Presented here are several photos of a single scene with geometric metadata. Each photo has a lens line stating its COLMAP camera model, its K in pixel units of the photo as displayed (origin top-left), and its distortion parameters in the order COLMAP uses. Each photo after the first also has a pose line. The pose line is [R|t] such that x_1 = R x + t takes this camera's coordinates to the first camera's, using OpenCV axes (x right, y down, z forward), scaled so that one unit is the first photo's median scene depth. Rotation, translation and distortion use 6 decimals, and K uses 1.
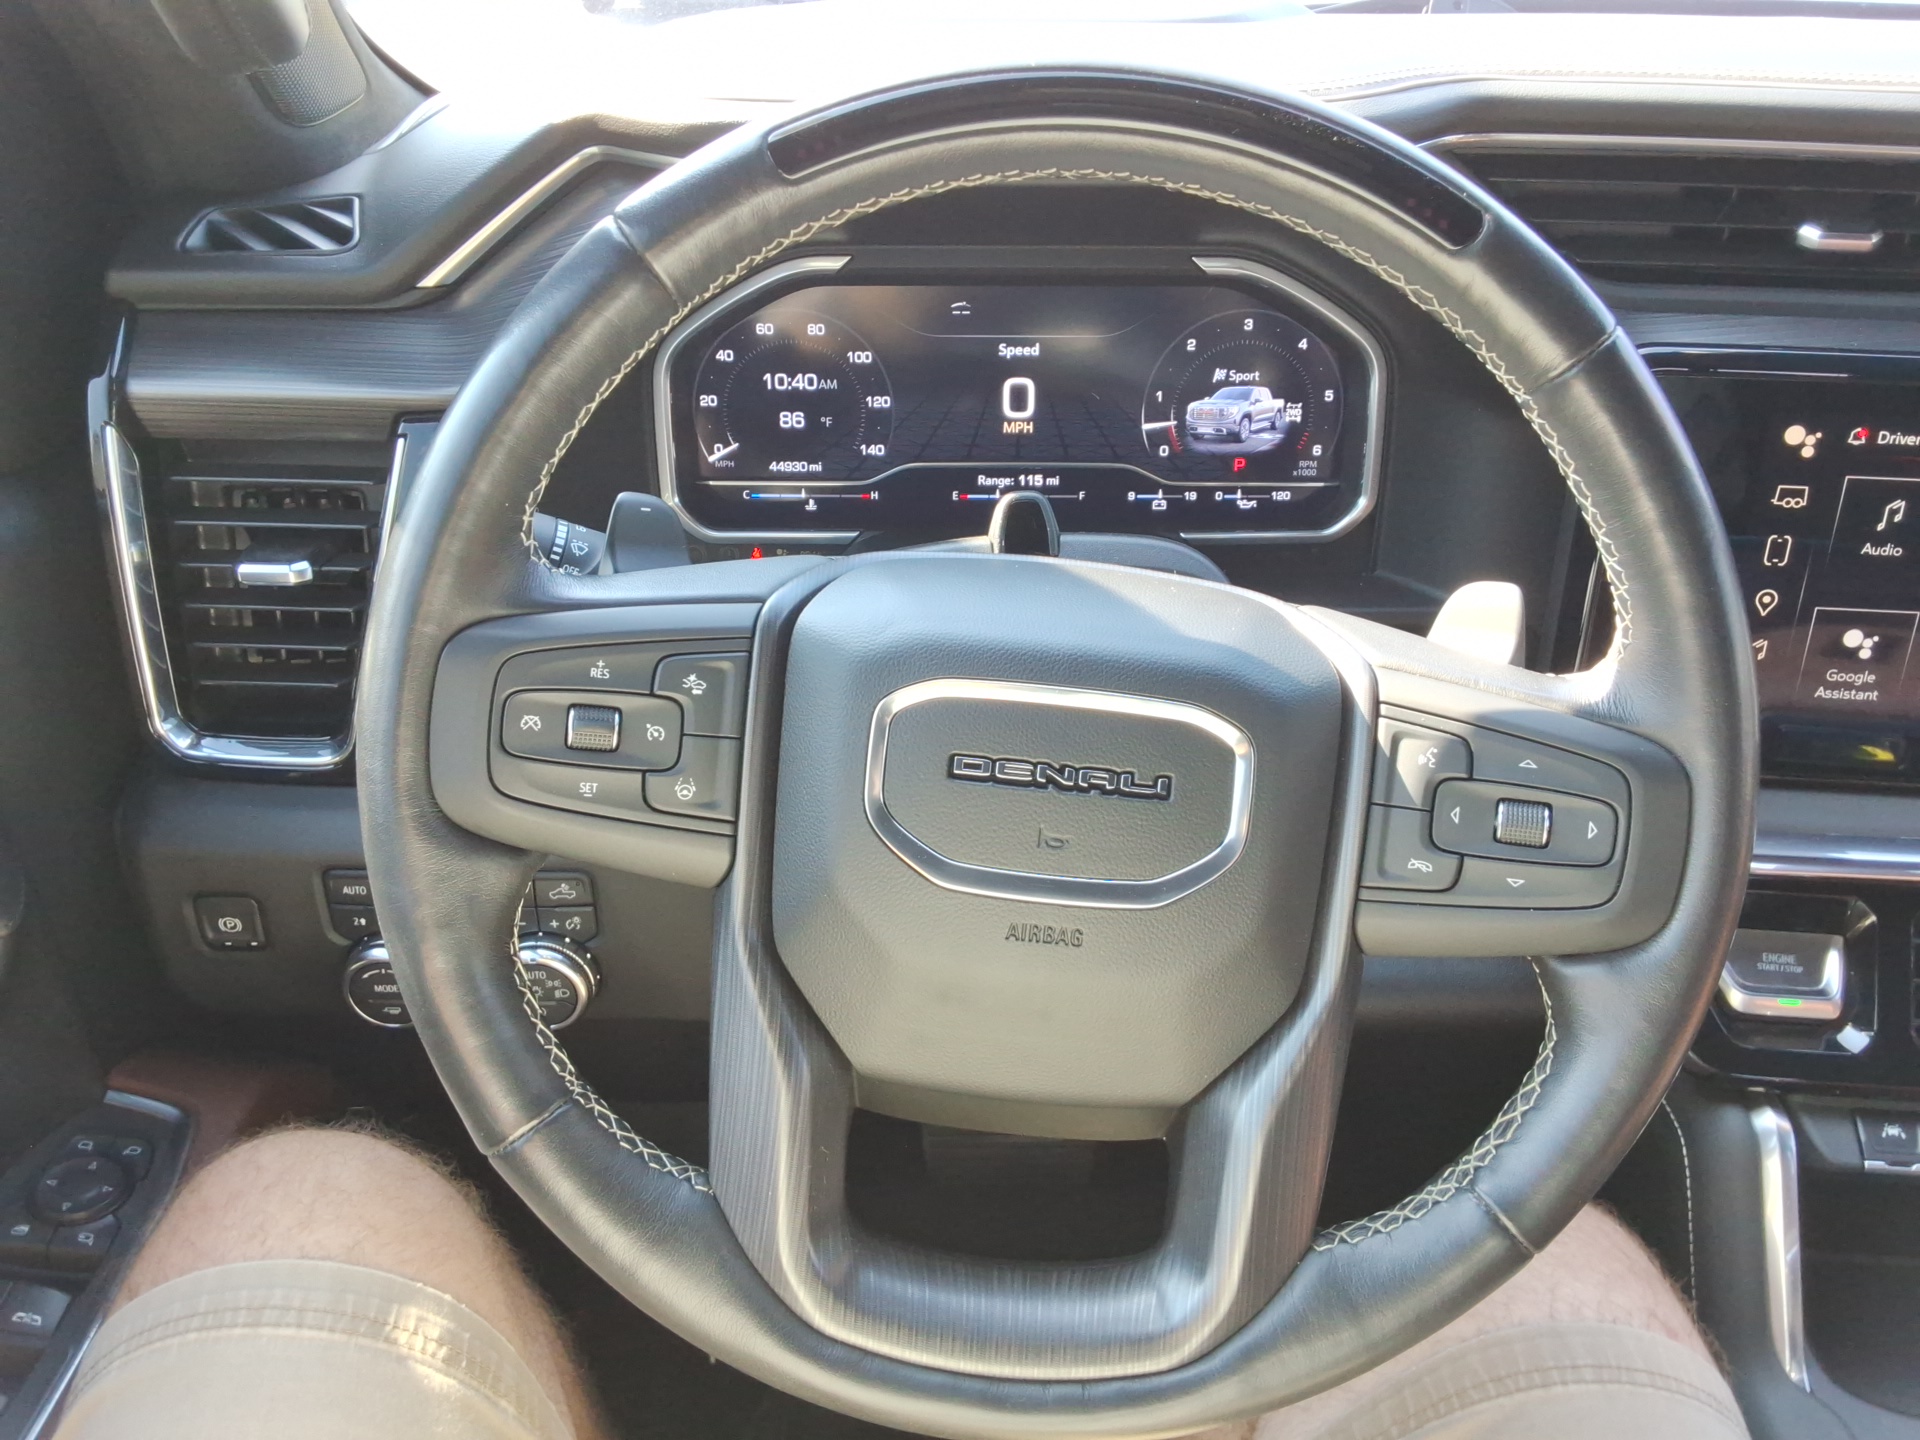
lens RADIAL K [[1542.3, 0, 975.9], [0, 1542.3, 717.3], [0, 0, 1]] dist [0.105337, -0.166923]
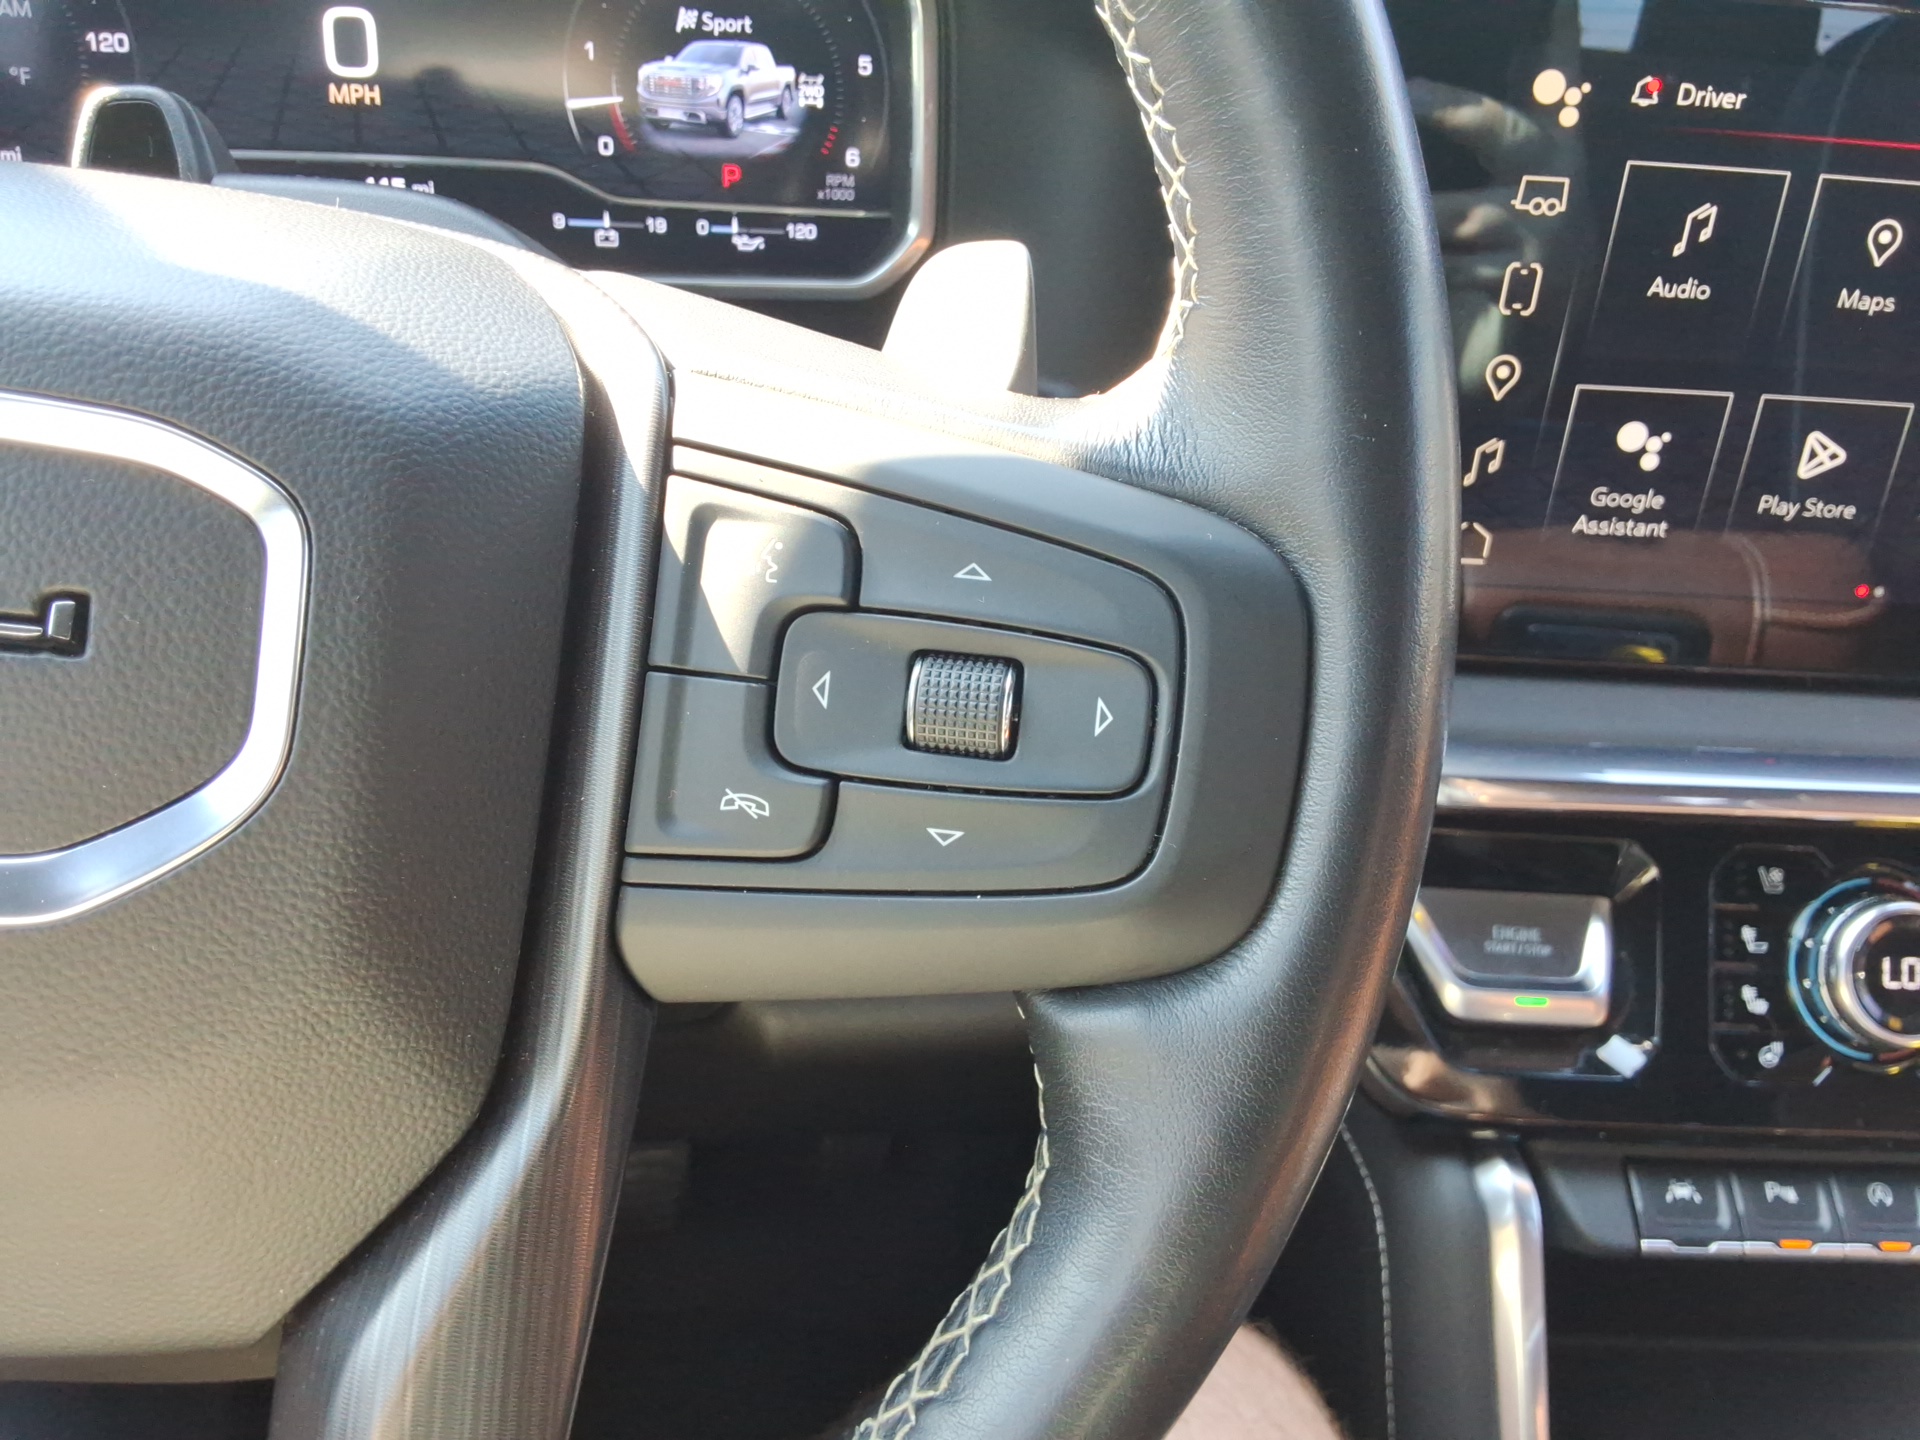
lens RADIAL K [[1542.3, 0, 974.1], [0, 1542.3, 725.8], [0, 0, 1]] dist [0.105337, -0.166923]
pose [[0.992034, -0.010832, 0.125506, 0.207571], [0.005492, 0.999068, 0.042814, 0.038174], [-0.125853, -0.041783, 0.991169, 0.388238]]
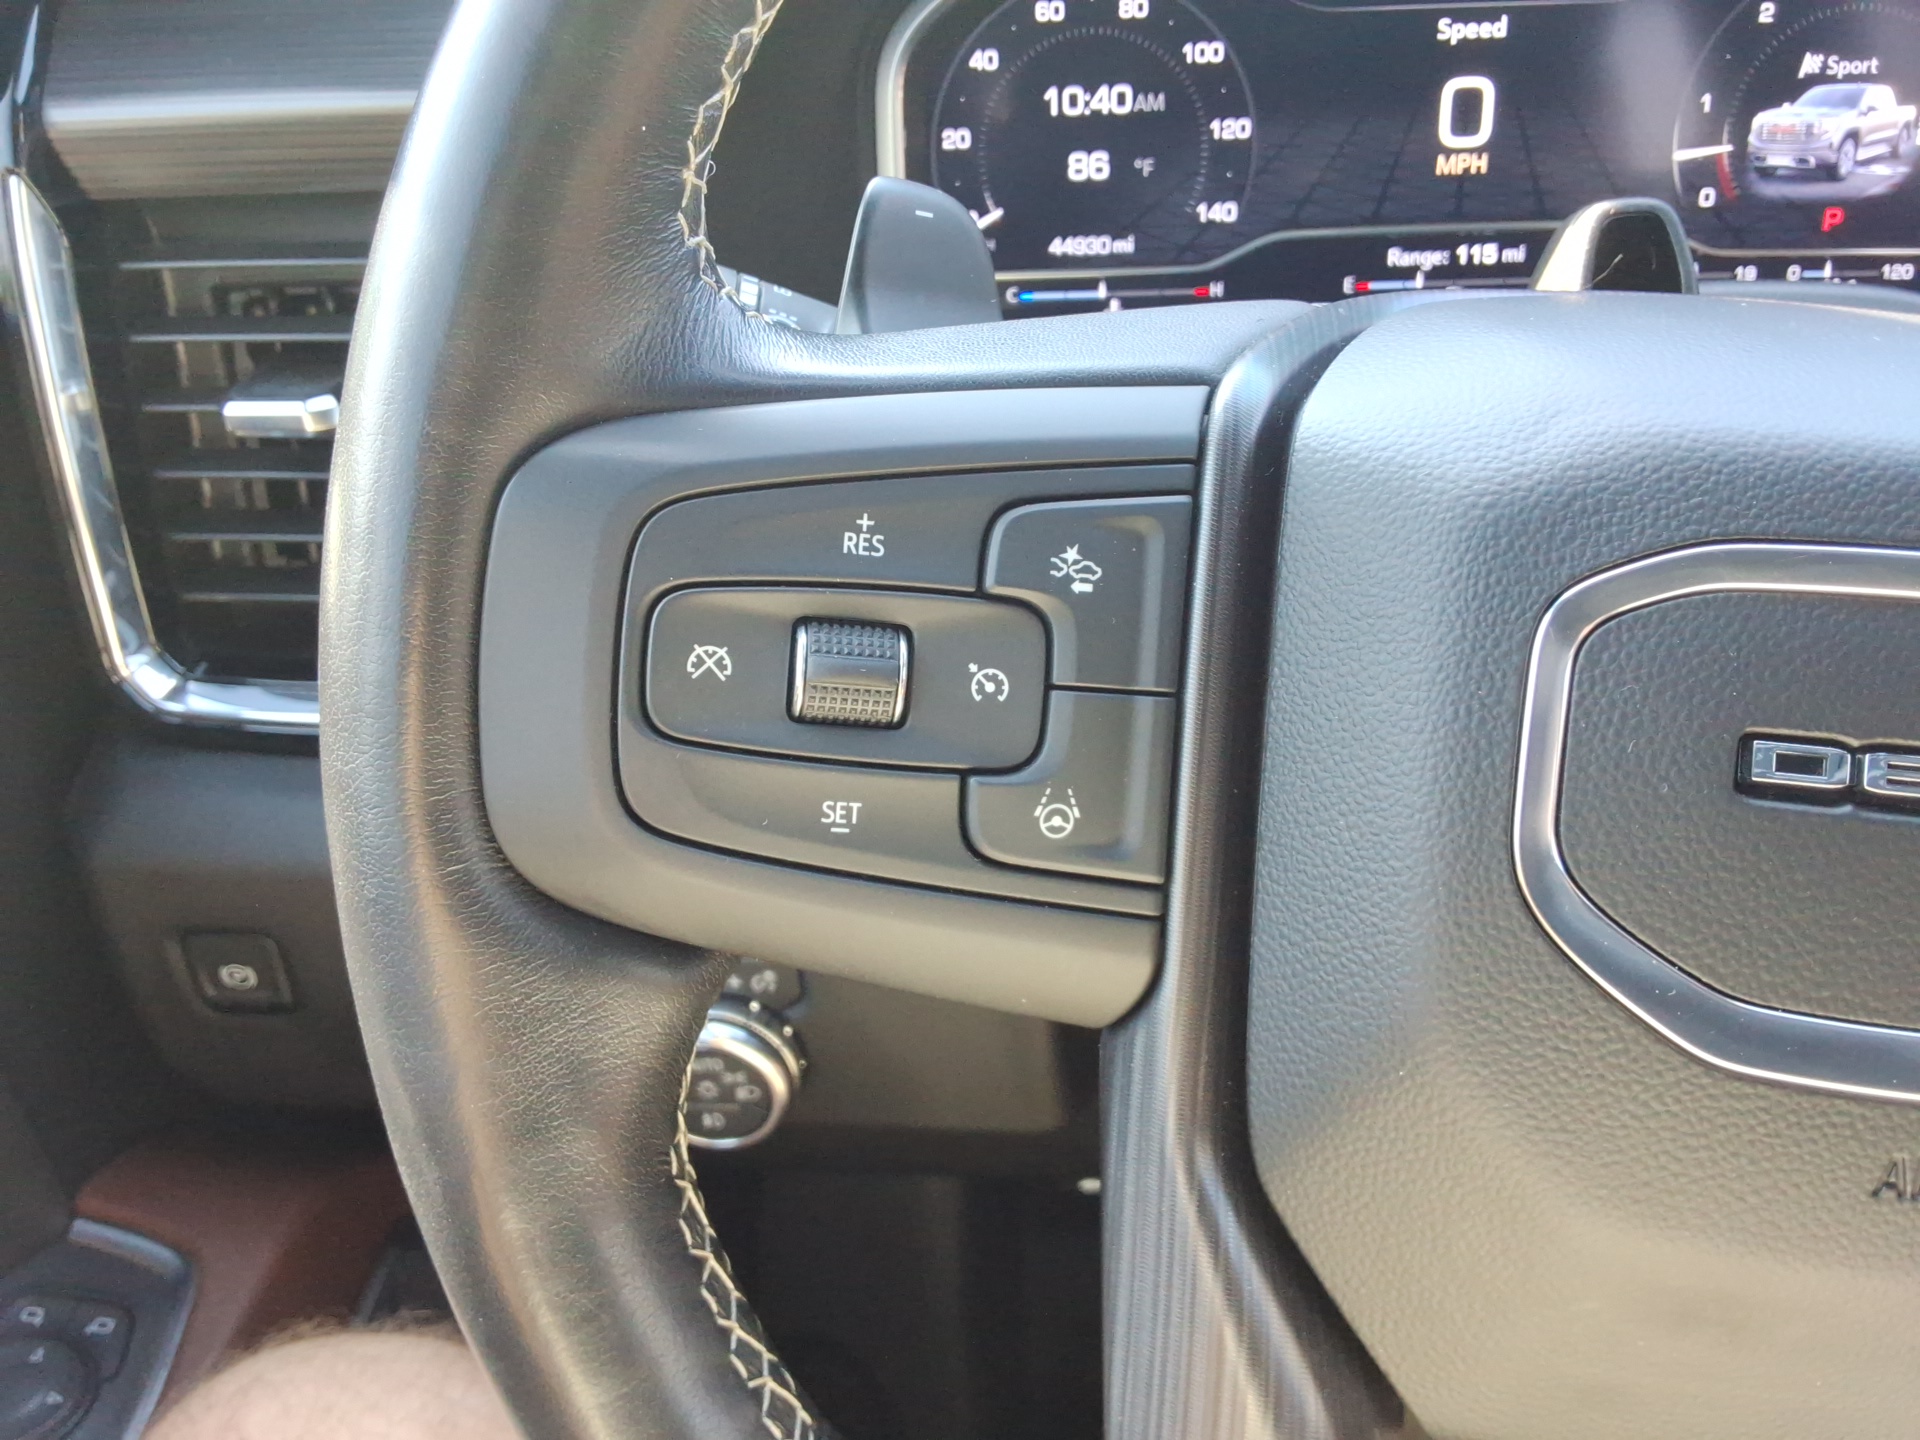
lens RADIAL K [[1542.3, 0, 971.1], [0, 1542.3, 733.2], [0, 0, 1]] dist [0.105337, -0.166923]
pose [[0.995852, -0.001447, -0.090977, -0.119947], [0.006557, 0.998415, 0.055891, -0.000260], [0.090752, -0.056256, 0.994283, 0.397178]]
